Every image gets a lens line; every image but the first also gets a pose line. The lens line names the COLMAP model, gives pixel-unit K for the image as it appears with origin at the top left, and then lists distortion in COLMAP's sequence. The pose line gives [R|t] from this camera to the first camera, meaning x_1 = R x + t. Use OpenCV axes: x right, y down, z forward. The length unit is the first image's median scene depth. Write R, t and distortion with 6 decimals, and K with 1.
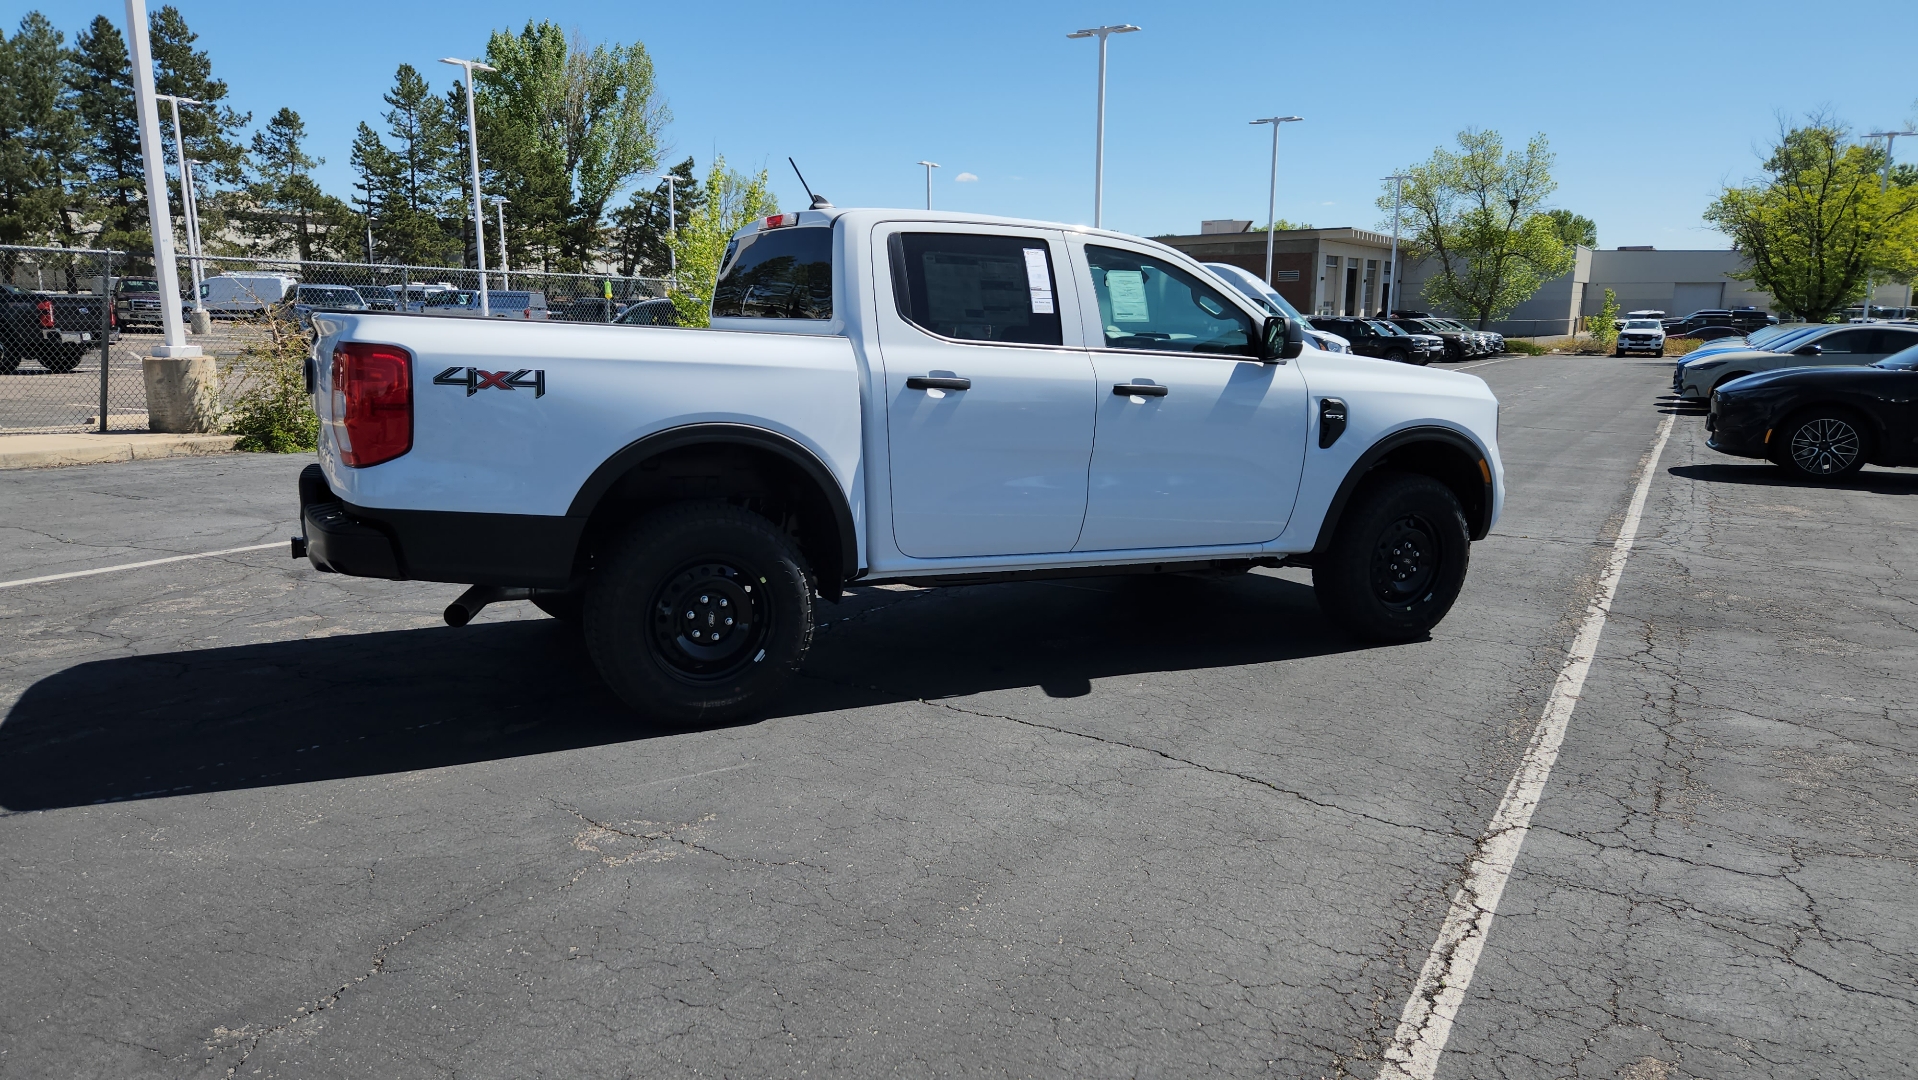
lens RADIAL K [[1276.9, 0, 921.2], [0, 1276.9, 548.7], [0, 0, 1]] dist [0.069869, -0.054435]
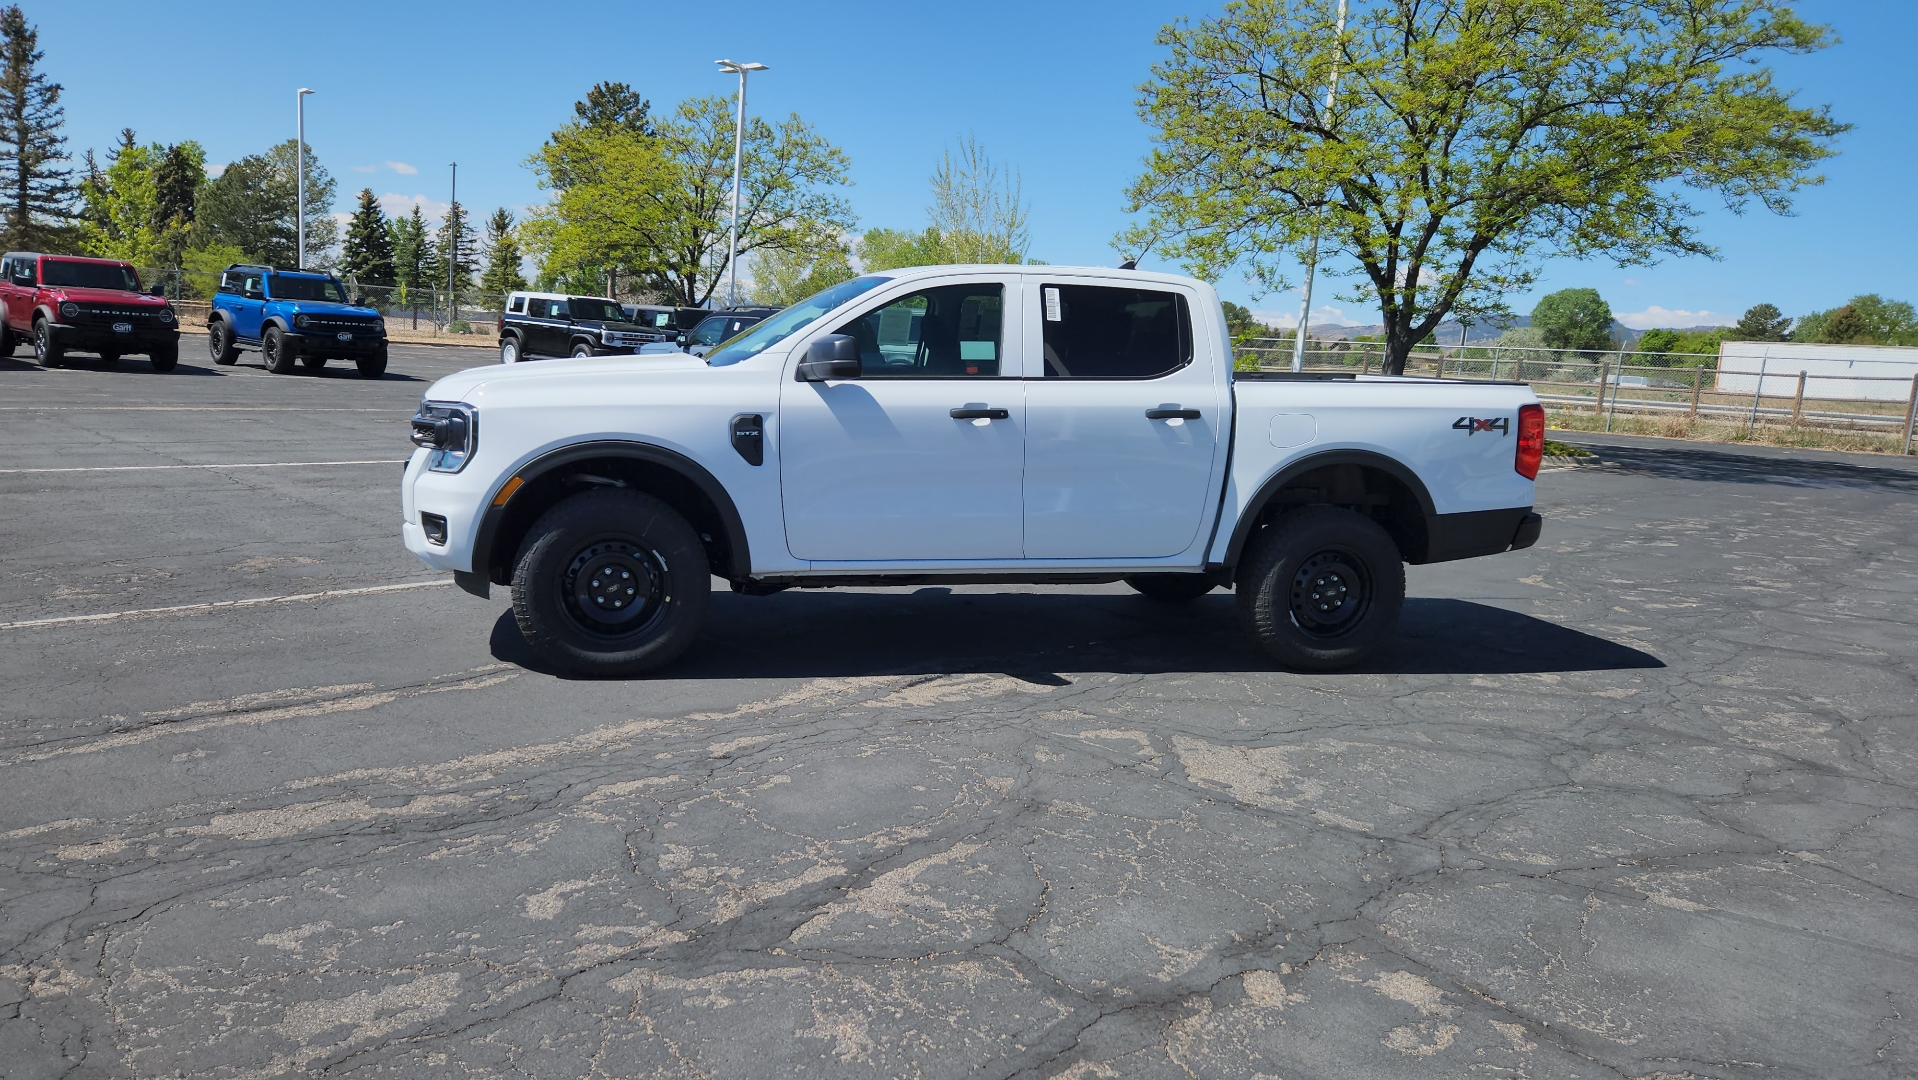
lens RADIAL K [[1282.5, 0, 927.5], [0, 1282.5, 538.0], [0, 0, 1]] dist [0.074787, -0.062048]
pose [[-0.972894, -0.105987, 0.205535, -0.155027], [-0.035369, 0.946529, 0.320674, -0.372985], [-0.228532, 0.304713, -0.924621, 2.044749]]
